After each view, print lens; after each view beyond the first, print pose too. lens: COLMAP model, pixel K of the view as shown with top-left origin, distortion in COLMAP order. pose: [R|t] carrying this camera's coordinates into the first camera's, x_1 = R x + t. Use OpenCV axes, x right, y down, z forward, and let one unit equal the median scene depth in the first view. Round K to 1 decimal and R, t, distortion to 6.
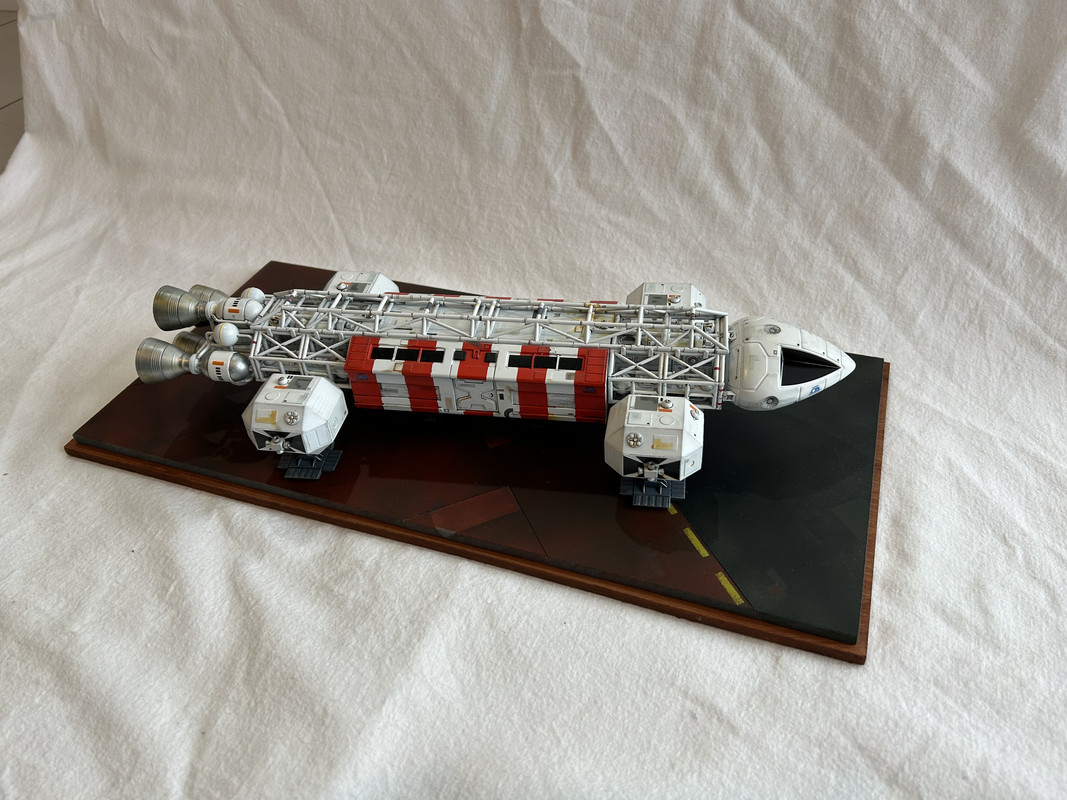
lens RADIAL K [[799.4, 0, 531.7], [0, 799.4, 400.0], [0, 0, 1]] dist [-0.002320, -0.025115]
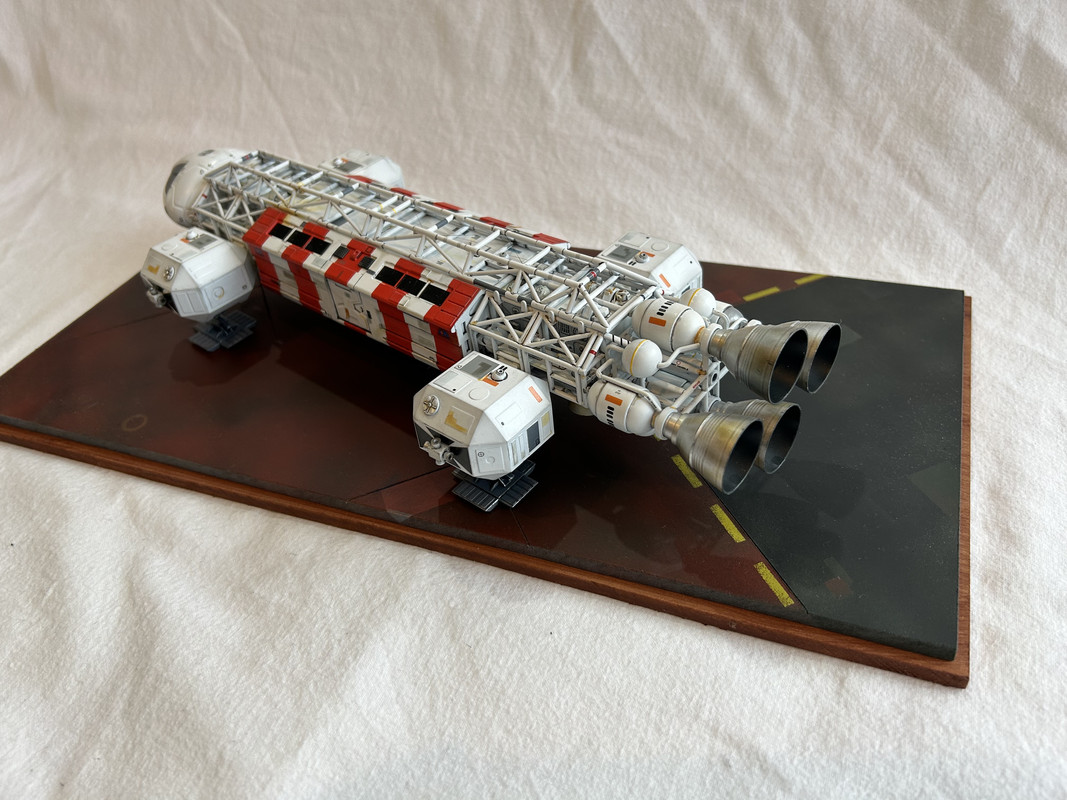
lens RADIAL K [[799.4, 0, 536.8], [0, 799.4, 396.2], [0, 0, 1]] dist [-0.002320, -0.025115]
pose [[0.998997, -0.020248, -0.039938, 0.057314], [0.020204, 0.999795, -0.001502, 0.054467], [0.039961, 0.000693, 0.999201, 0.234434]]
